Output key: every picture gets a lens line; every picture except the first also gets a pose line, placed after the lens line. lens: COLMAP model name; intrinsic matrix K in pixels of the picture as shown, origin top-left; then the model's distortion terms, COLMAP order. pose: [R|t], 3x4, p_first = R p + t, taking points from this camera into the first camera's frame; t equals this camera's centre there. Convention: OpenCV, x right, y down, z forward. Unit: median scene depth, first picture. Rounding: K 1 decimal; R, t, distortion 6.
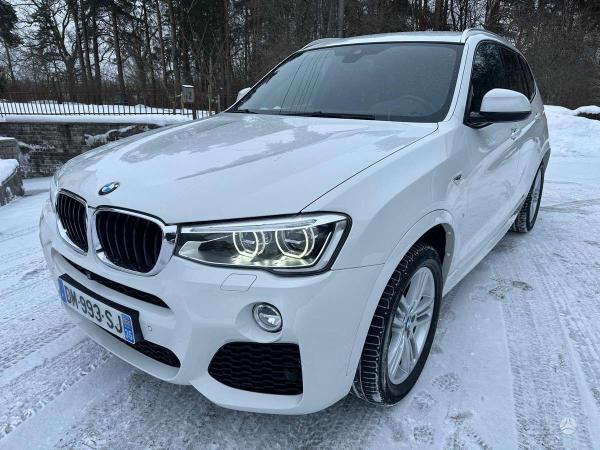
lens RADIAL K [[402.0, 0, 300.0], [0, 402.0, 225.0], [0, 0, 1]] dist [0.056796, -0.064523]
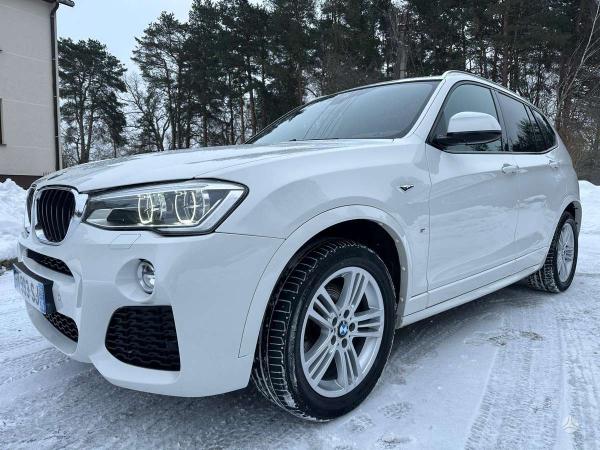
lens RADIAL K [[402.0, 0, 300.0], [0, 402.0, 225.0], [0, 0, 1]] dist [0.056796, -0.064523]
pose [[0.988388, 0.020383, -0.150577, 0.335485], [-0.050846, 0.978201, -0.201341, 0.220797], [0.143191, 0.206659, 0.967878, 0.049089]]
